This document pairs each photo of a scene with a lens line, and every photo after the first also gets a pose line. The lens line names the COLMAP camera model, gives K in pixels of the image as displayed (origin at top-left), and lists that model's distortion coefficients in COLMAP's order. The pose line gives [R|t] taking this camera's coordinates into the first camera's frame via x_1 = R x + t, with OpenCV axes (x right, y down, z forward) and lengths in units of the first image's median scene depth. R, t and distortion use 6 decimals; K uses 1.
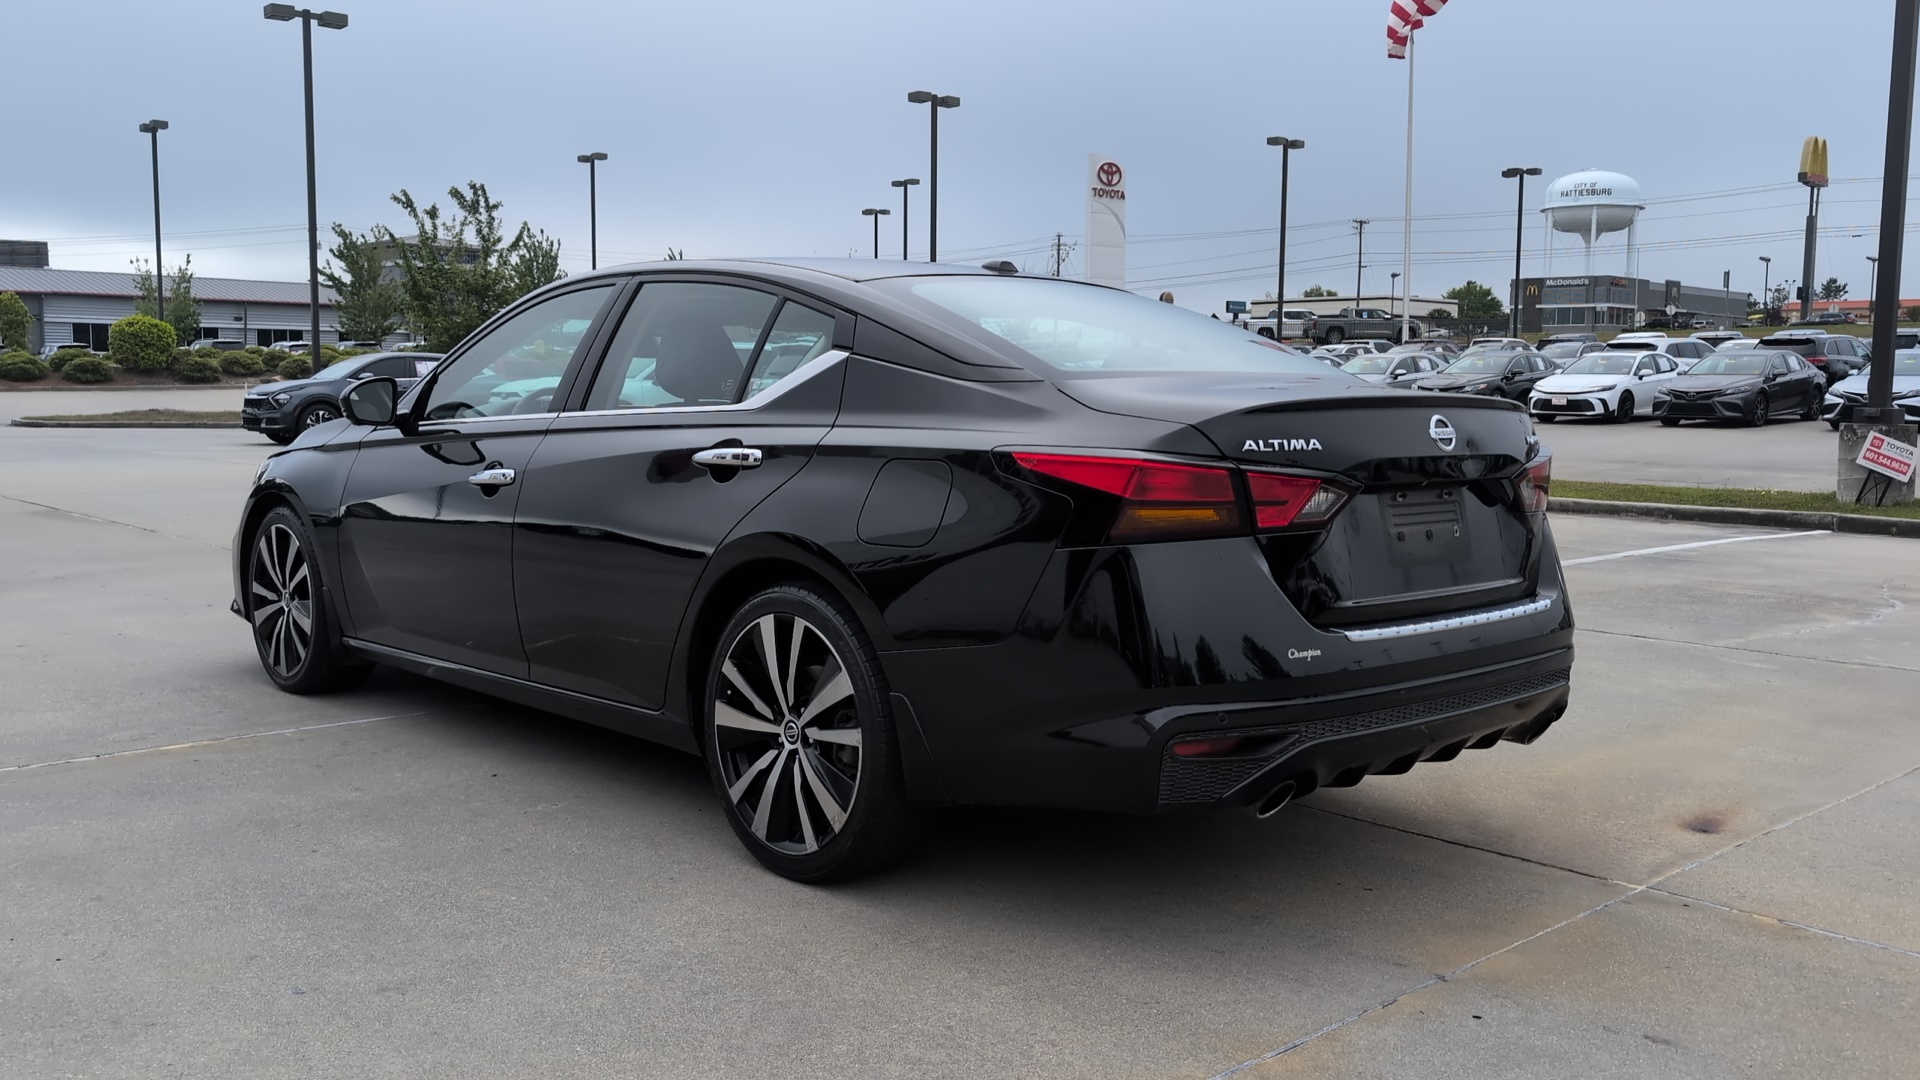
lens RADIAL K [[1608.6, 0, 970.1], [0, 1608.6, 542.2], [0, 0, 1]] dist [0.022864, -0.035865]
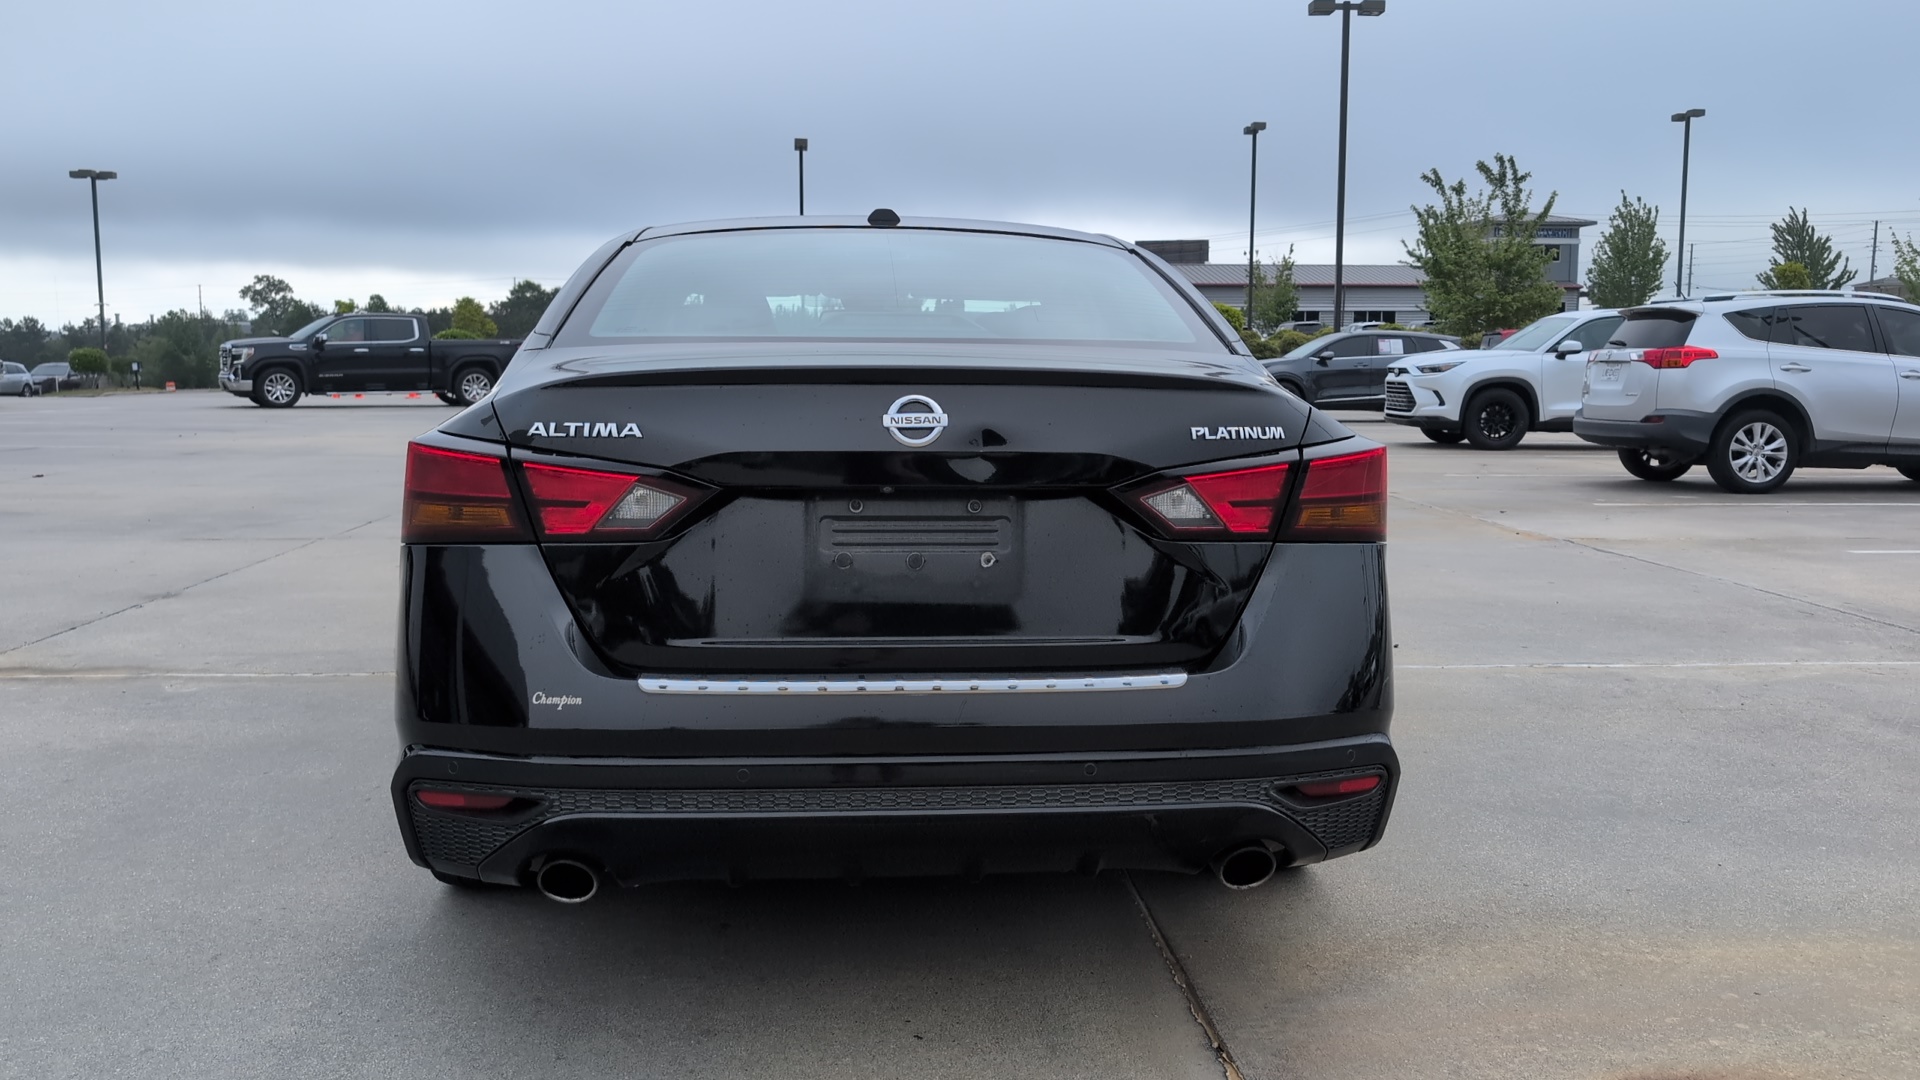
lens RADIAL K [[1608.6, 0, 972.9], [0, 1608.6, 542.2], [0, 0, 1]] dist [0.022864, -0.035865]
pose [[0.784098, 0.062729, -0.617459, 0.058897], [-0.054376, 0.997997, 0.032339, -0.002975], [0.618251, 0.008218, 0.785938, 0.036215]]
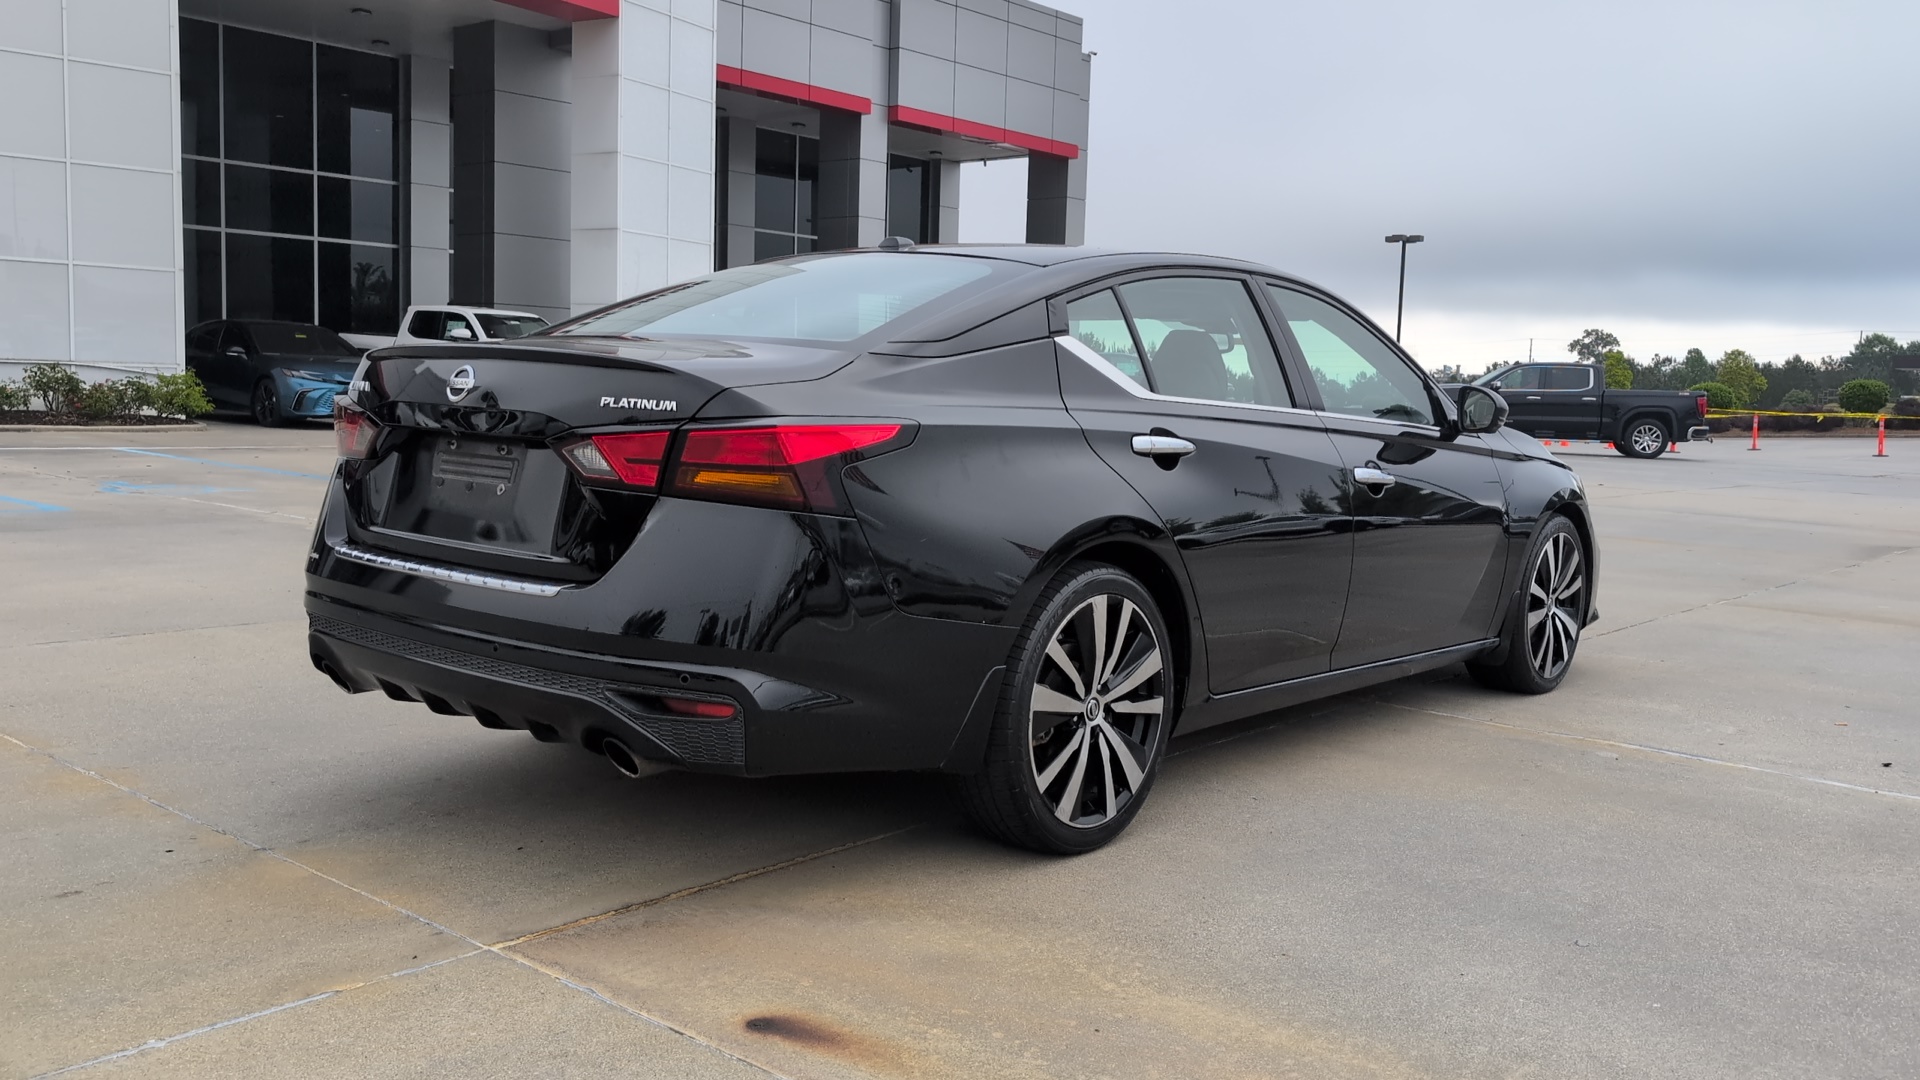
lens RADIAL K [[1608.6, 0, 959.6], [0, 1608.6, 535.8], [0, 0, 1]] dist [0.022864, -0.035865]
pose [[0.119083, 0.086195, -0.989136, 0.103441], [-0.128575, 0.989175, 0.070719, -0.006618], [0.984524, 0.118757, 0.128876, 0.092860]]
